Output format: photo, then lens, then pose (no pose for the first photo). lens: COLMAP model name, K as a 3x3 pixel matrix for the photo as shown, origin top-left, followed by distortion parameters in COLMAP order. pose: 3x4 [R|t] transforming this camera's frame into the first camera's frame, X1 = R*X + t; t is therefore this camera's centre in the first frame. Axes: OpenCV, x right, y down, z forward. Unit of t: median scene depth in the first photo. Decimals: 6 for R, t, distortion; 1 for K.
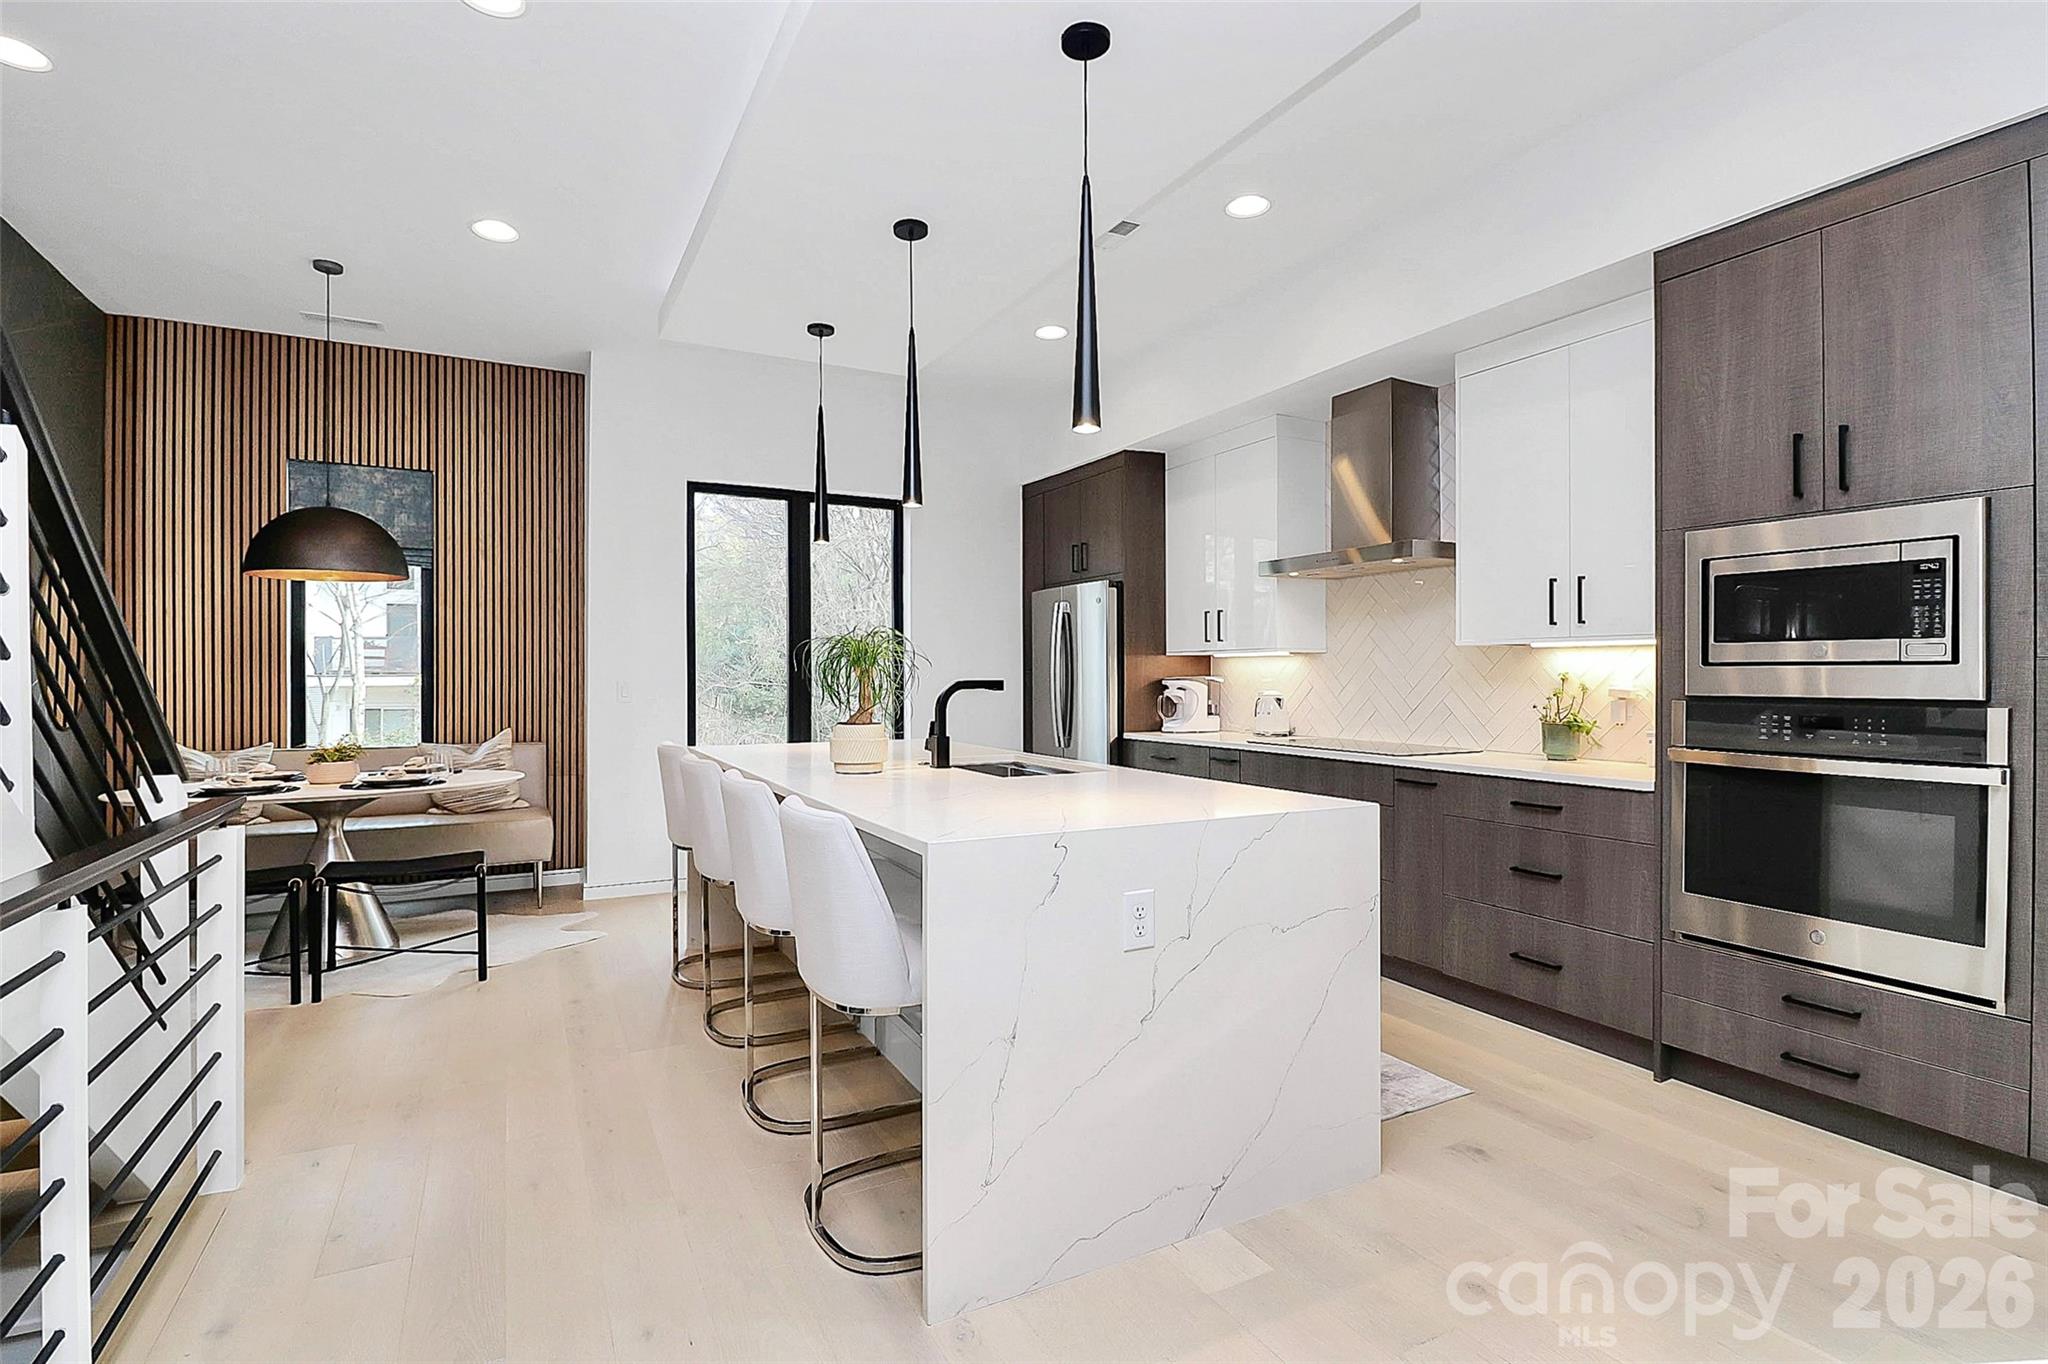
lens RADIAL K [[965.2, 0, 1055.7], [0, 965.2, 680.2], [0, 0, 1]] dist [0.019106, -0.000325]
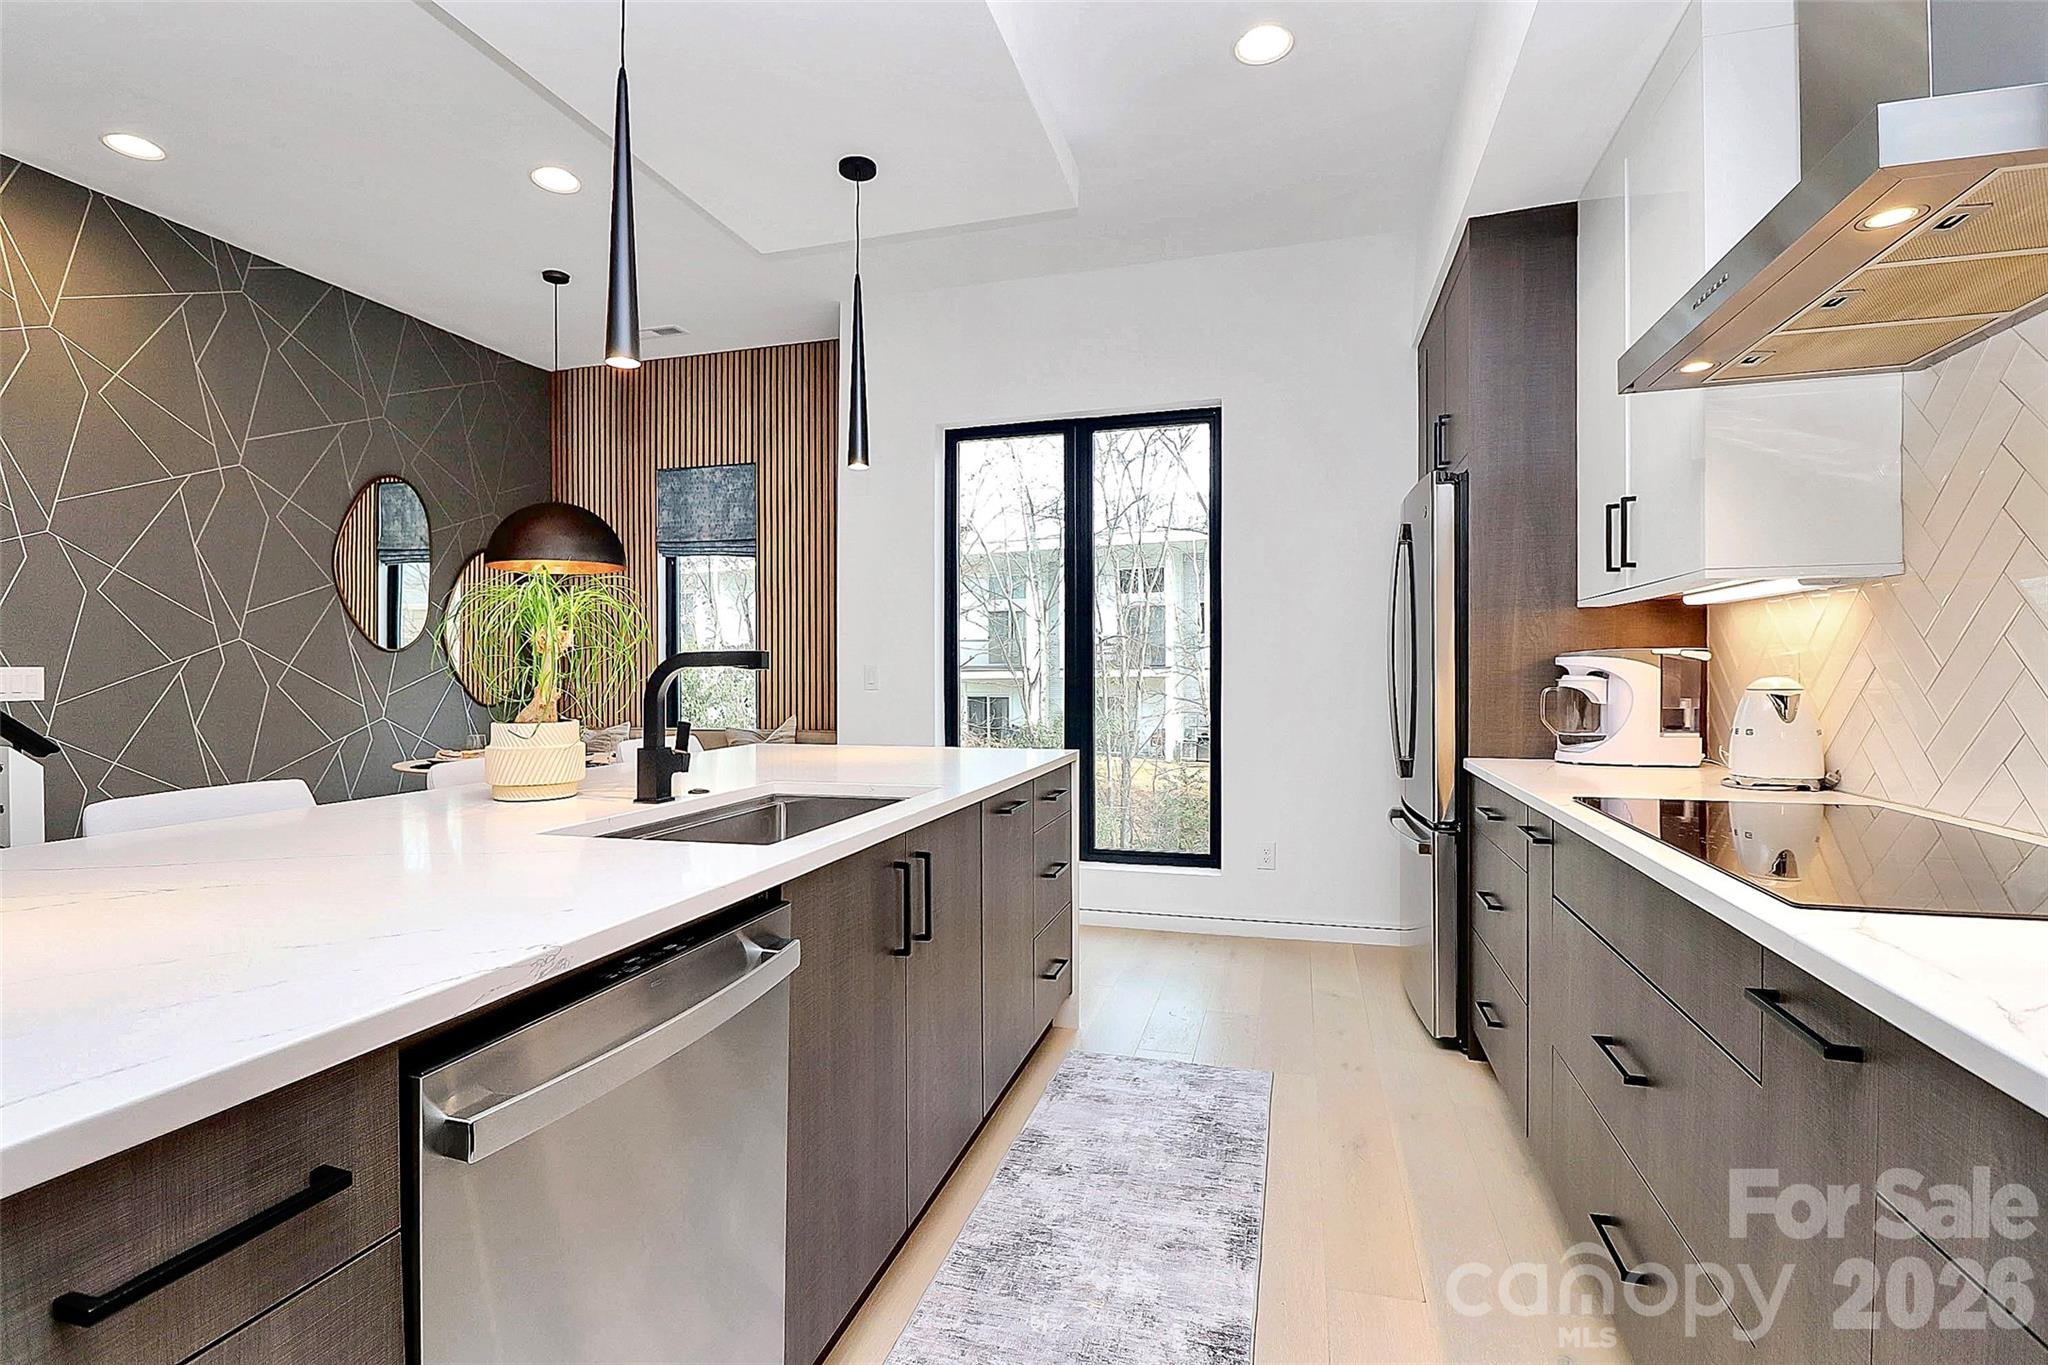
lens RADIAL K [[965.2, 0, 1055.7], [0, 965.2, 680.7], [0, 0, 1]] dist [0.019106, -0.000325]
pose [[0.709363, 0.003025, -0.704836, 0.288645], [-0.000653, 0.999993, 0.003635, 0.011183], [0.704843, -0.002119, 0.709360, 0.464418]]
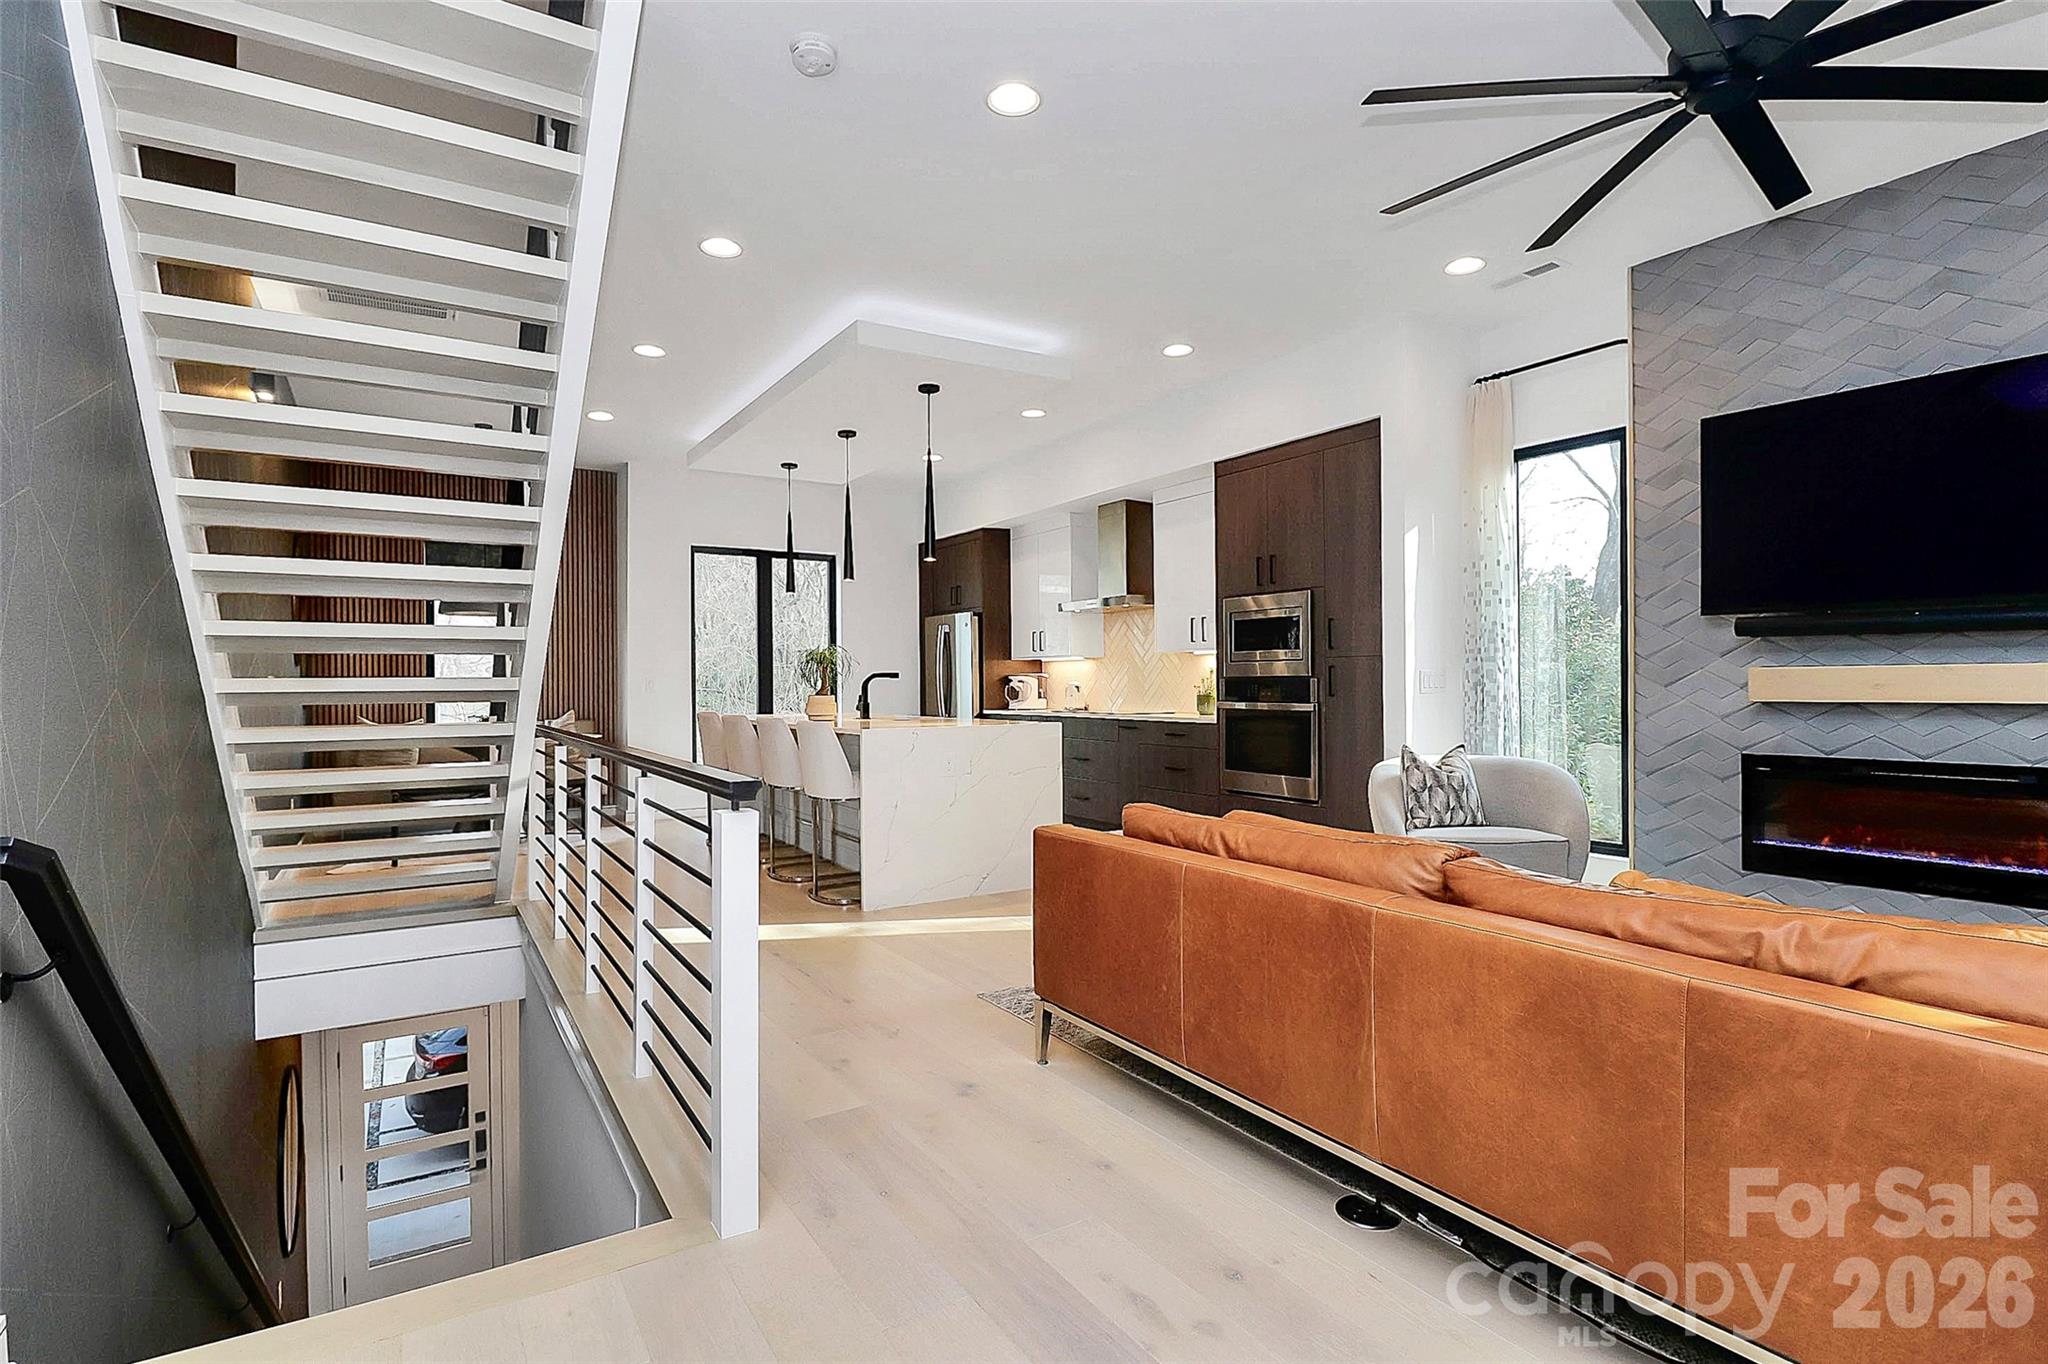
lens RADIAL K [[965.2, 0, 1055.7], [0, 965.2, 680.2], [0, 0, 1]] dist [0.019106, -0.000325]
pose [[0.996611, -0.007745, 0.081890, 0.060424], [0.008469, 0.999928, -0.008495, 0.020622], [-0.081818, 0.009160, 0.996605, -0.560515]]
